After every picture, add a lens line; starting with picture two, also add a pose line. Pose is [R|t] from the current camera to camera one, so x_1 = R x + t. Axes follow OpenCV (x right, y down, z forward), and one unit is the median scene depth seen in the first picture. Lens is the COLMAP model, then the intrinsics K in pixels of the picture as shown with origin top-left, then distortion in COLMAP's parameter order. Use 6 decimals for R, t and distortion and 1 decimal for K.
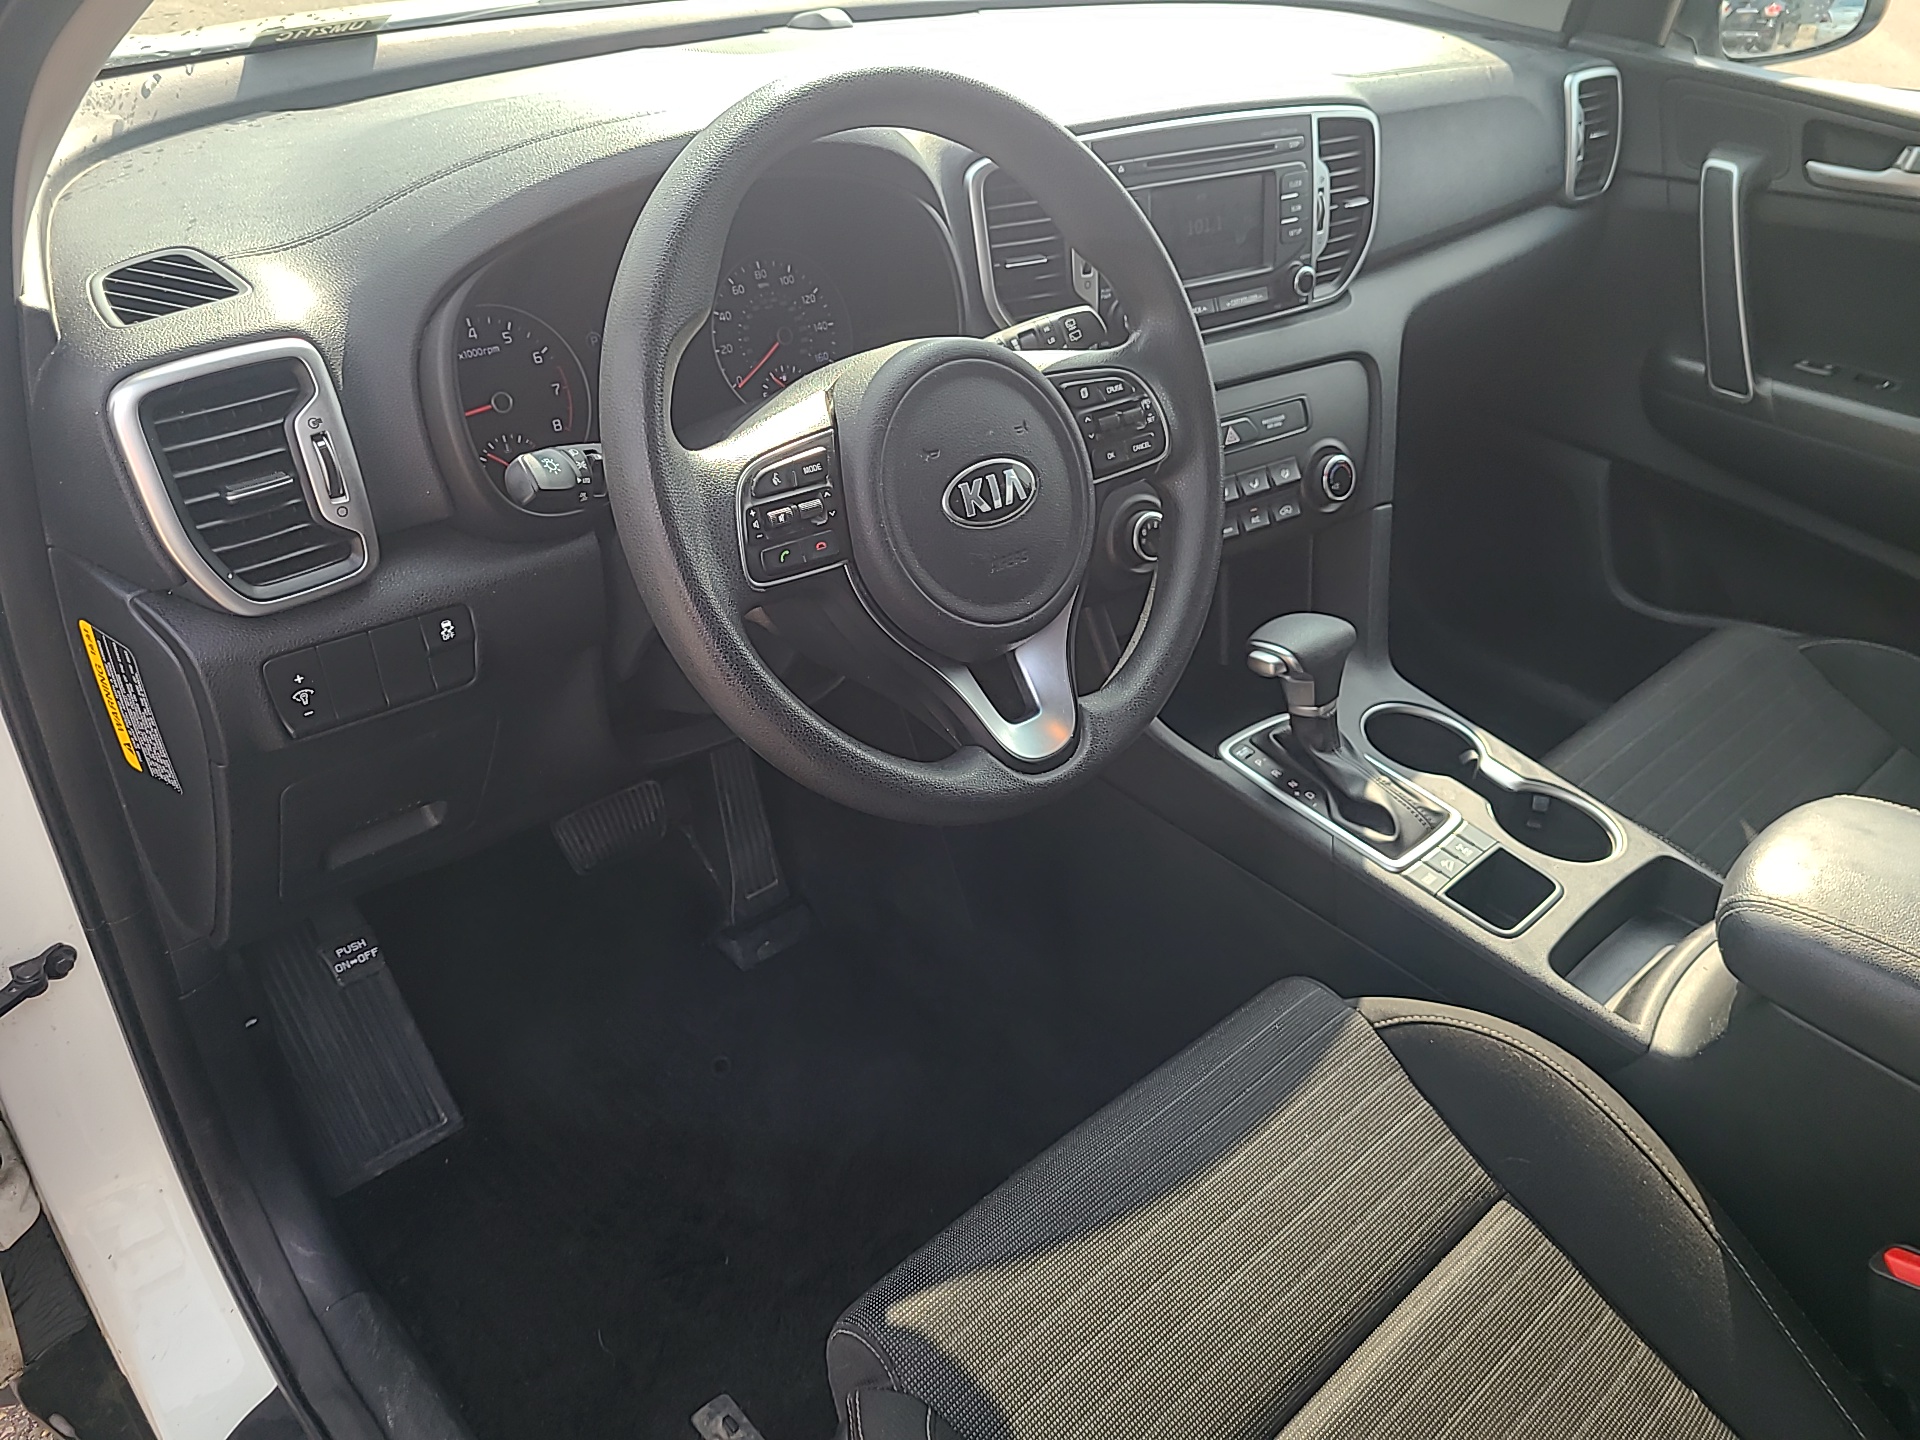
lens RADIAL K [[1470.2, 0, 960.0], [0, 1470.2, 720.0], [0, 0, 1]] dist [0.048613, -0.050747]
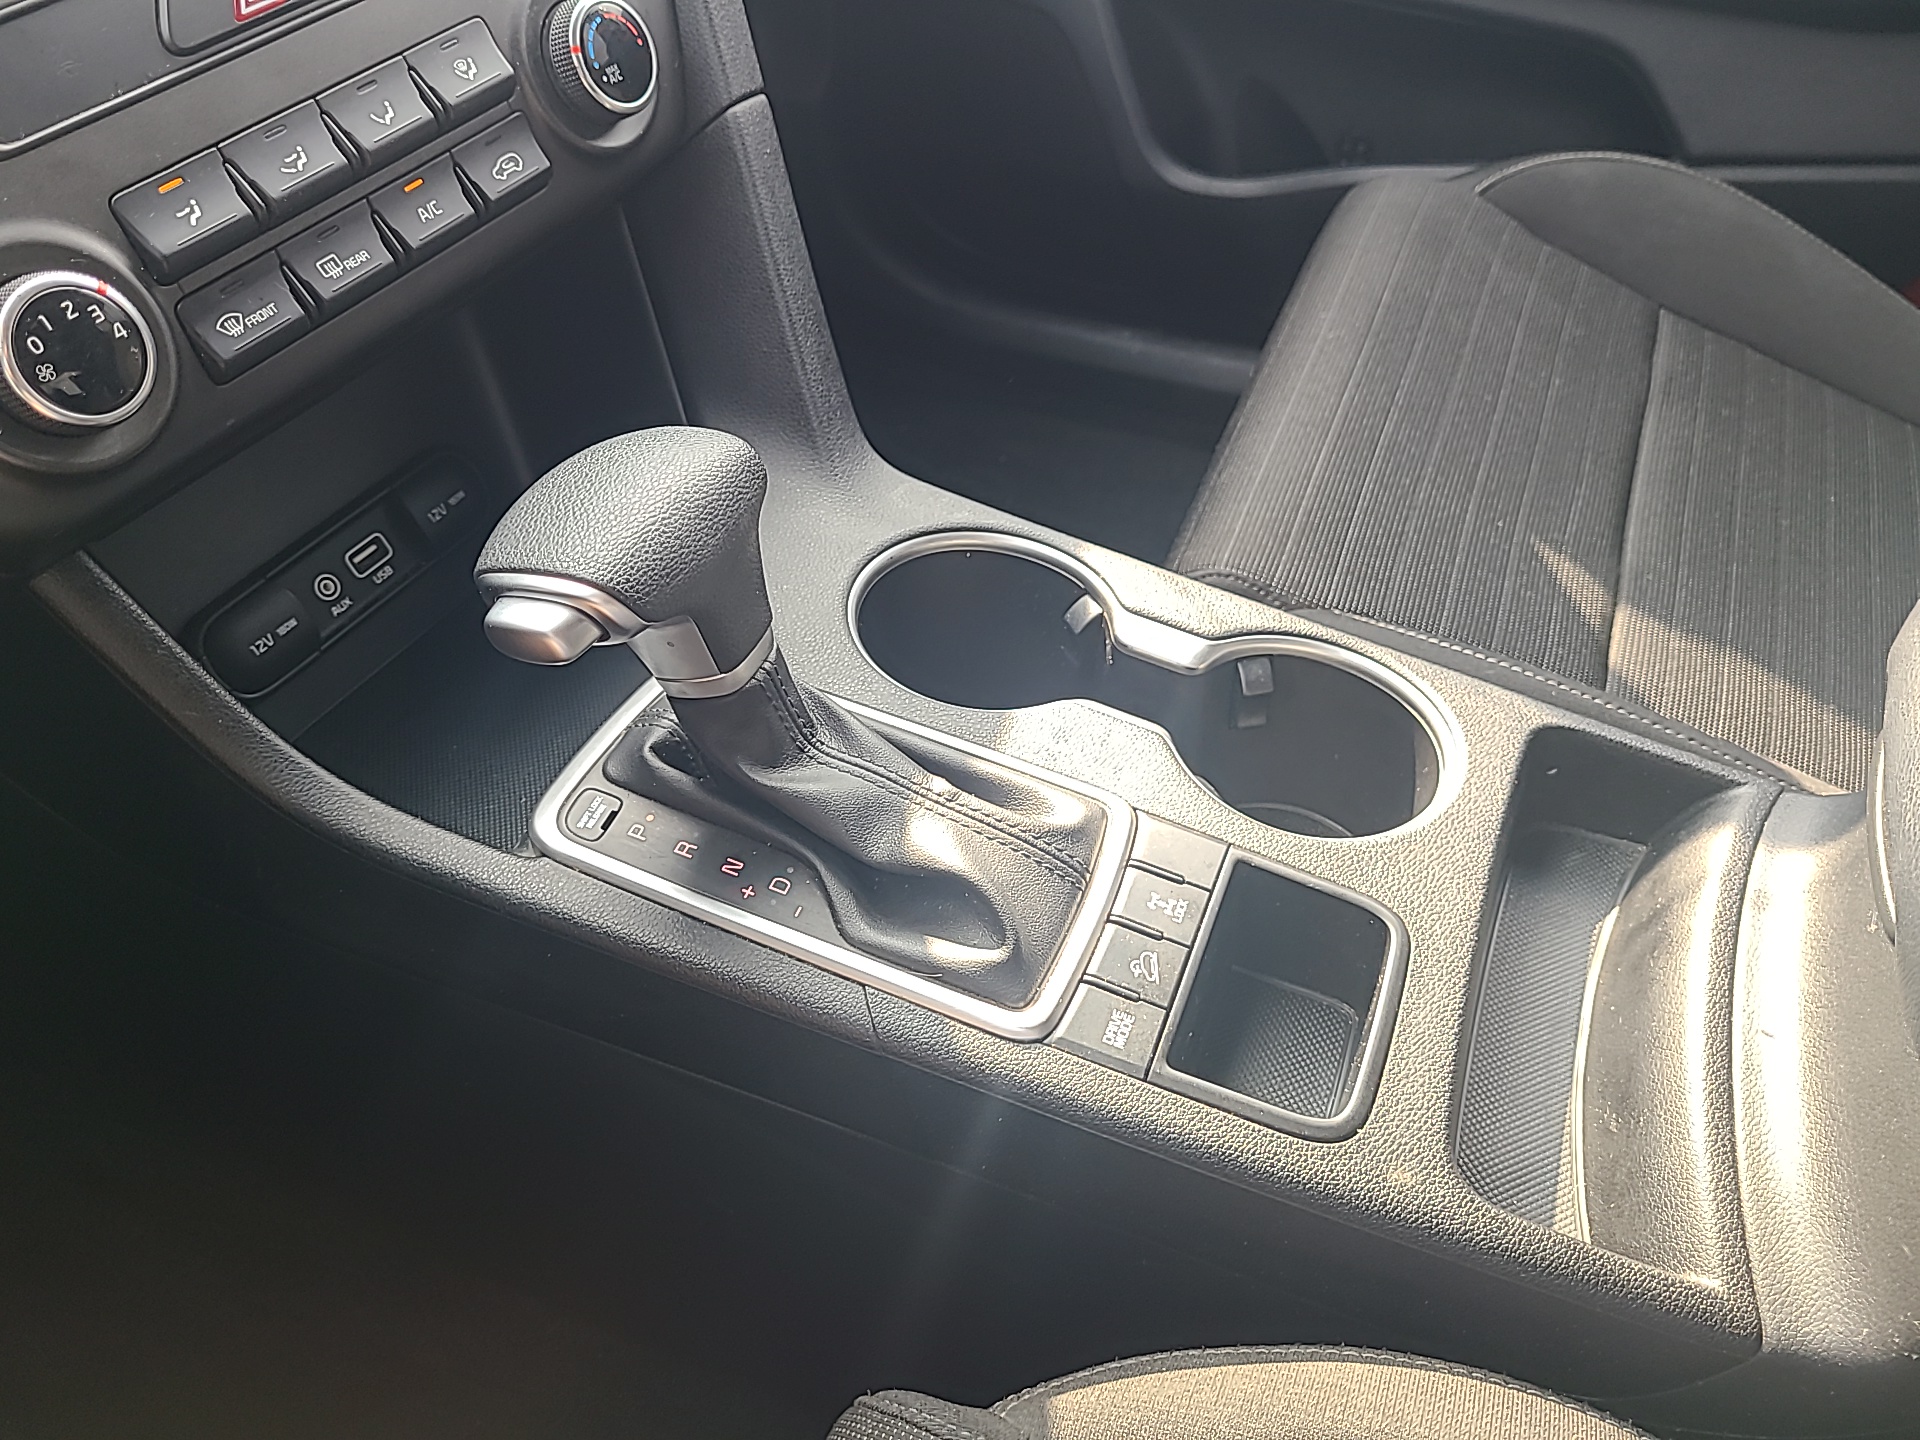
lens RADIAL K [[1497.0, 0, 958.4], [0, 1497.0, 703.1], [0, 0, 1]] dist [0.014225, -0.001610]
pose [[0.906915, -0.336998, 0.252857, 0.196222], [0.280885, 0.930954, 0.233298, -0.074785], [-0.314019, -0.140557, 0.938954, 0.615839]]
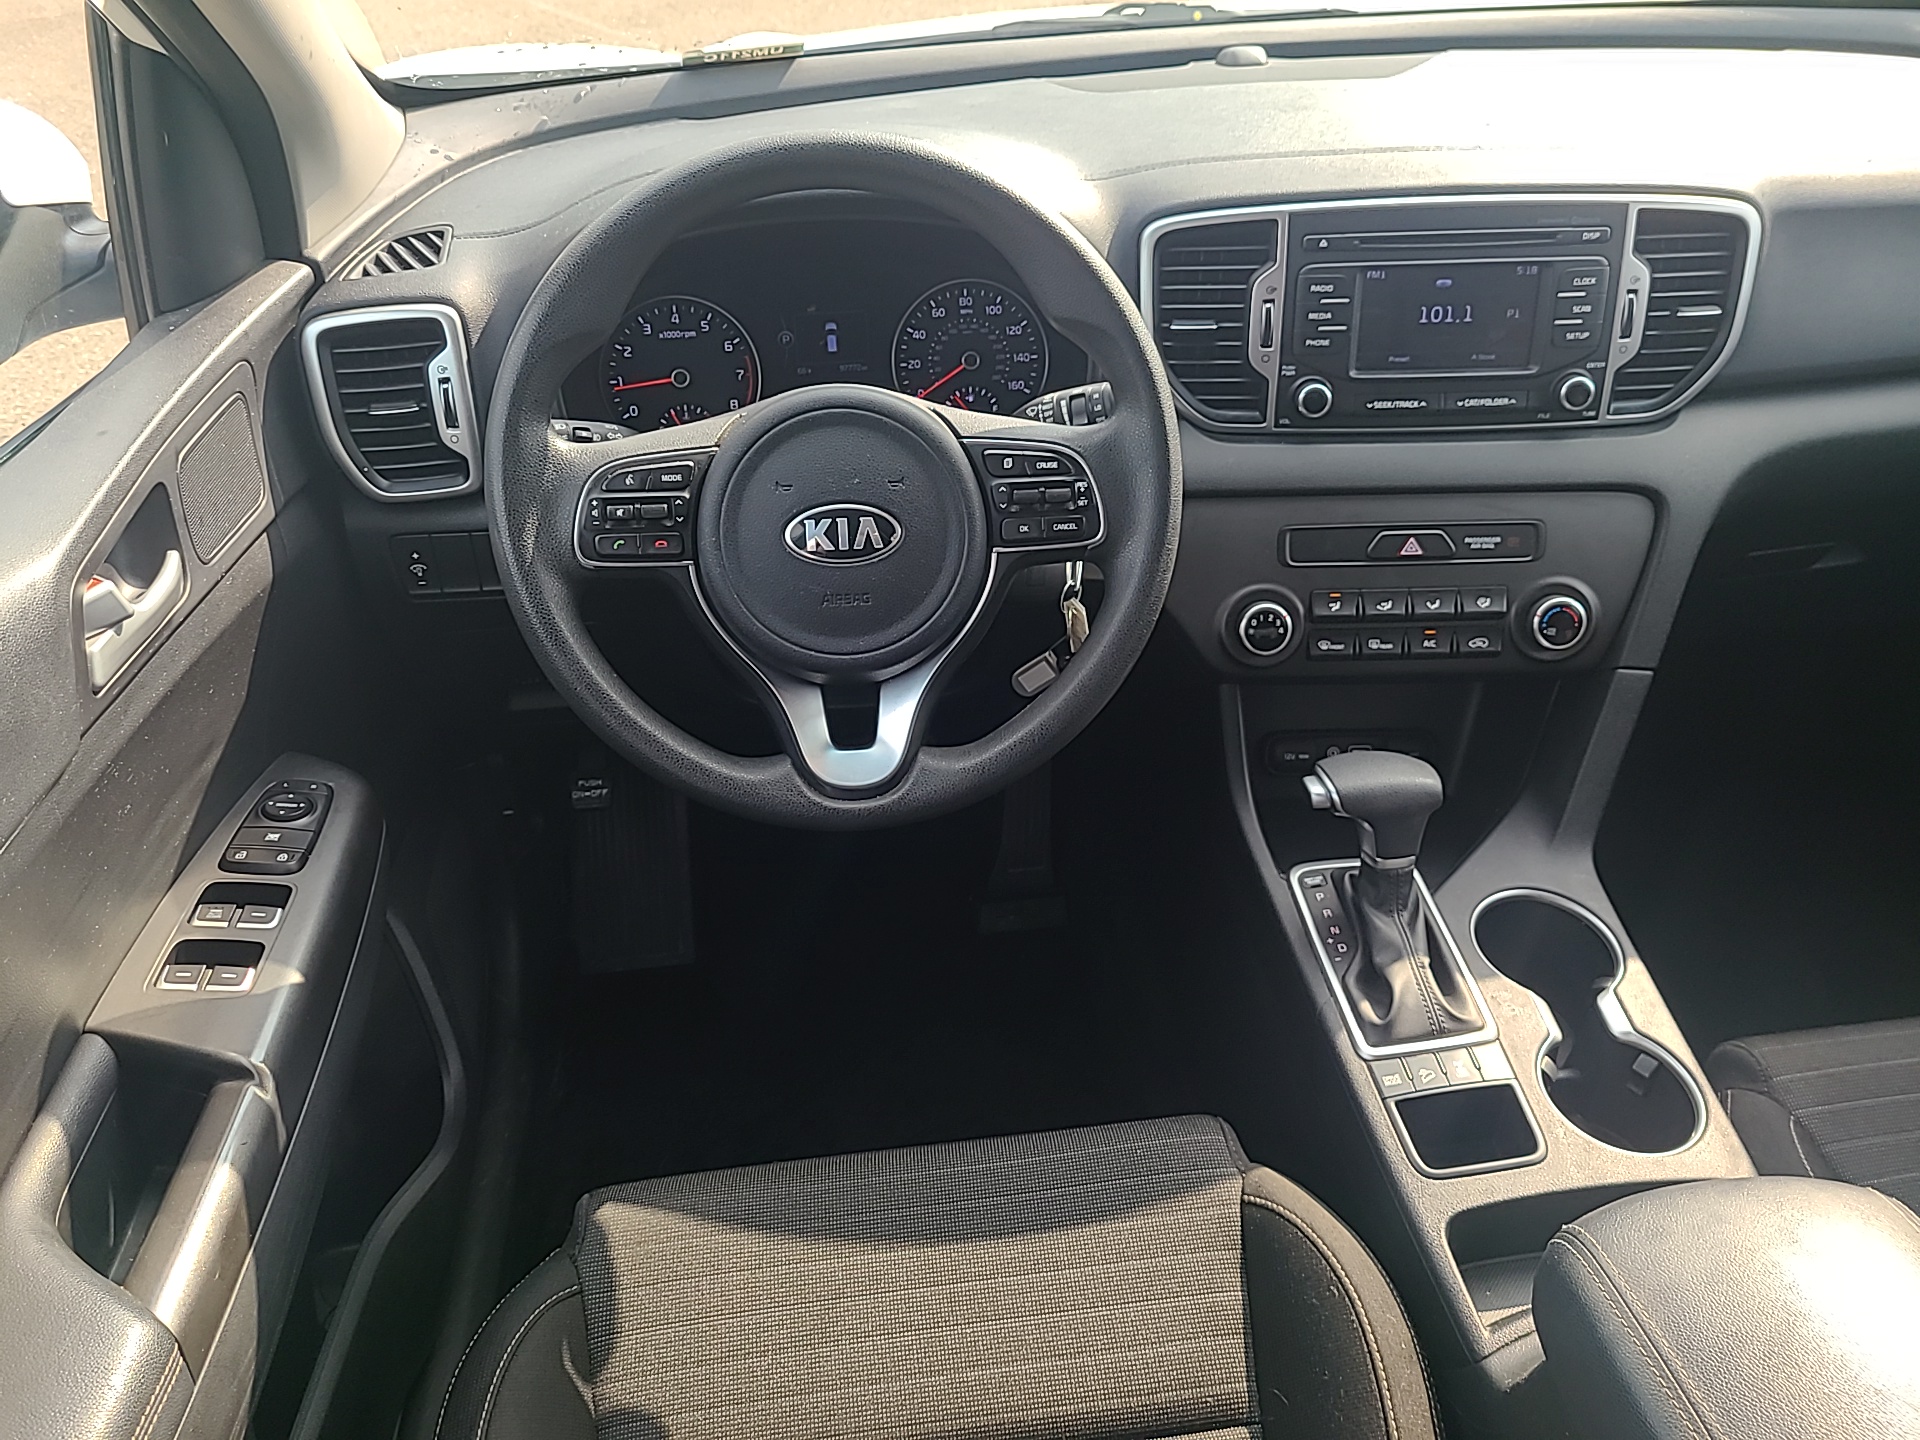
lens RADIAL K [[1470.2, 0, 960.0], [0, 1470.2, 720.0], [0, 0, 1]] dist [0.048613, -0.050747]
pose [[0.806331, 0.285534, -0.517977, 0.478920], [-0.275987, 0.956205, 0.097480, -0.106749], [0.523127, 0.064354, 0.849822, 0.095542]]
